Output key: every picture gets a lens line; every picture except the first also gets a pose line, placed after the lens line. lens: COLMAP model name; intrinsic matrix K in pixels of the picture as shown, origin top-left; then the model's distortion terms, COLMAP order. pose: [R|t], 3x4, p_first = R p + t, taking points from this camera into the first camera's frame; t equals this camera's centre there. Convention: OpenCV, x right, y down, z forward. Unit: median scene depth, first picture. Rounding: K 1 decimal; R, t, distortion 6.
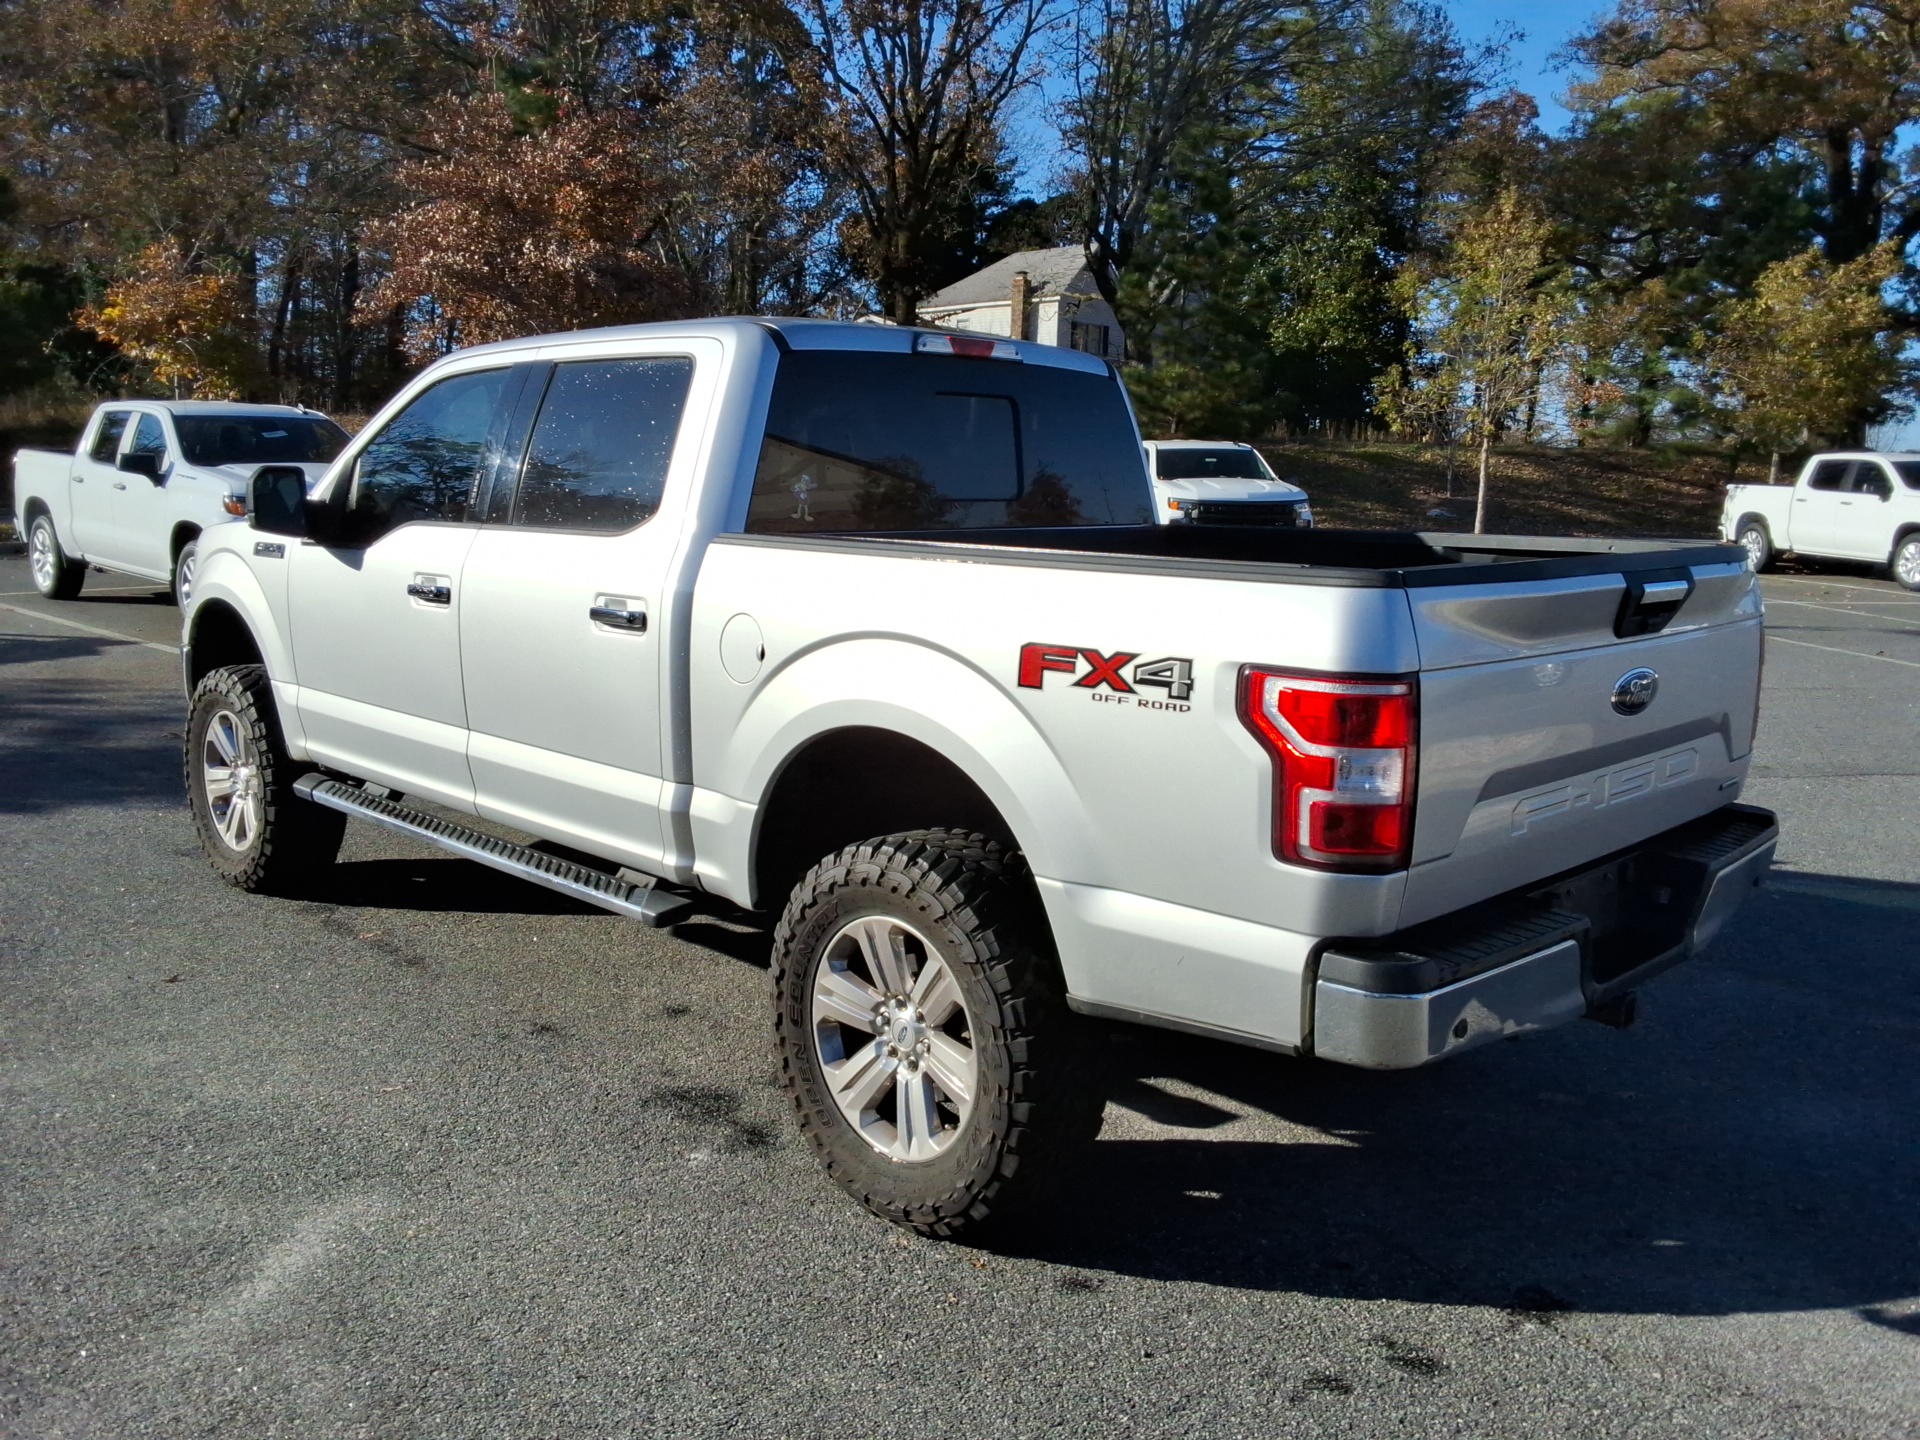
lens RADIAL K [[1542.9, 0, 968.3], [0, 1542.9, 713.2], [0, 0, 1]] dist [0.104804, -0.158063]
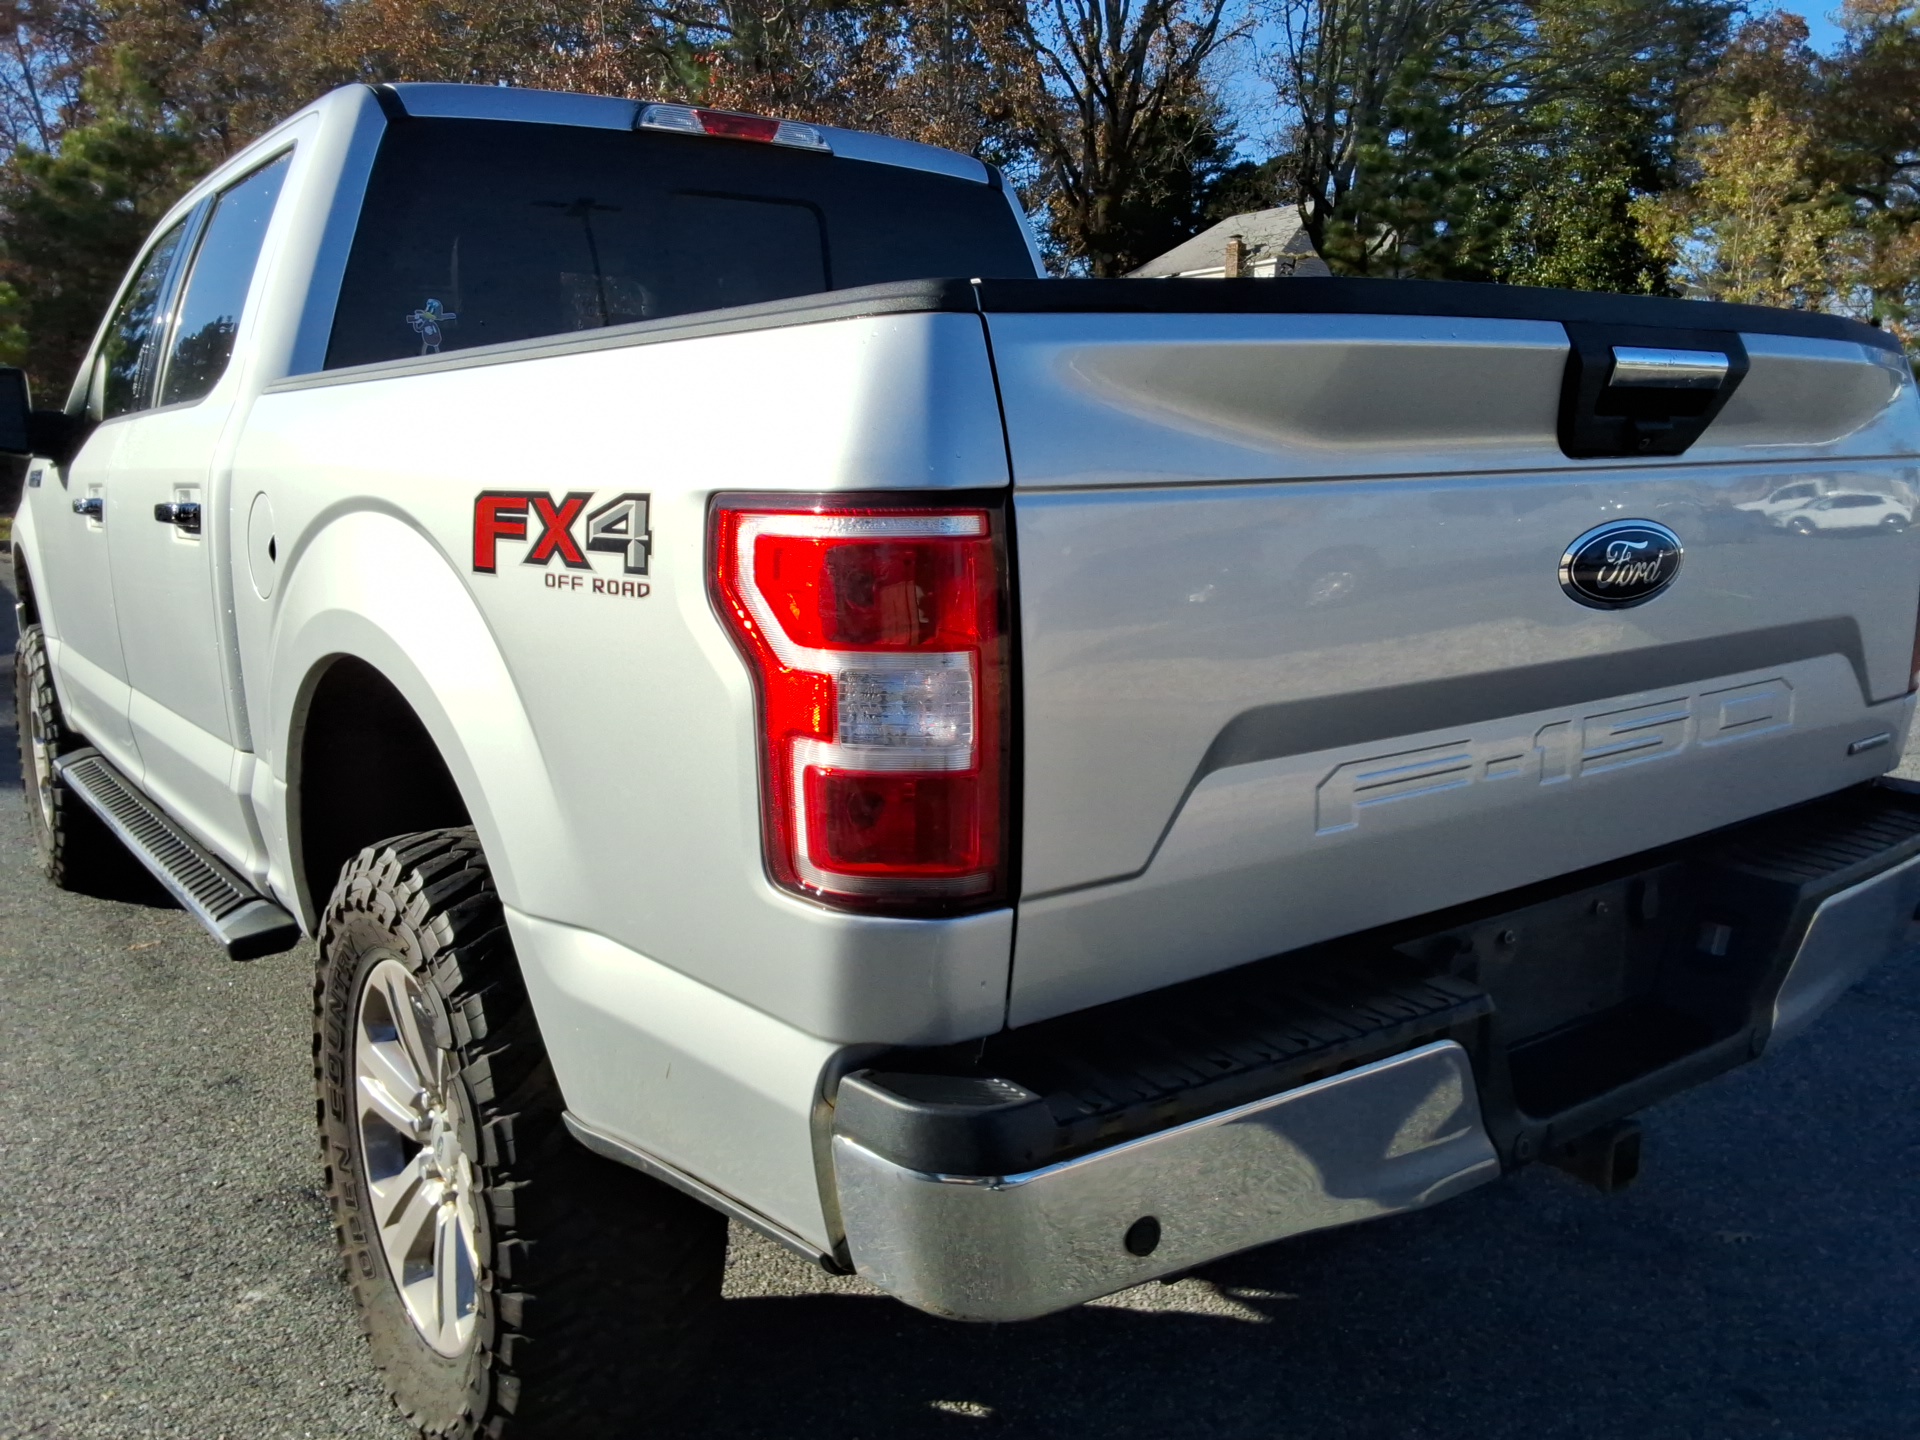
lens RADIAL K [[1542.9, 0, 966.3], [0, 1542.9, 710.9], [0, 0, 1]] dist [0.104804, -0.158063]
pose [[0.988279, -0.008120, -0.152440, 0.253863], [0.009199, 0.999937, 0.006373, 0.027338], [0.152378, -0.007700, 0.988292, 0.389857]]
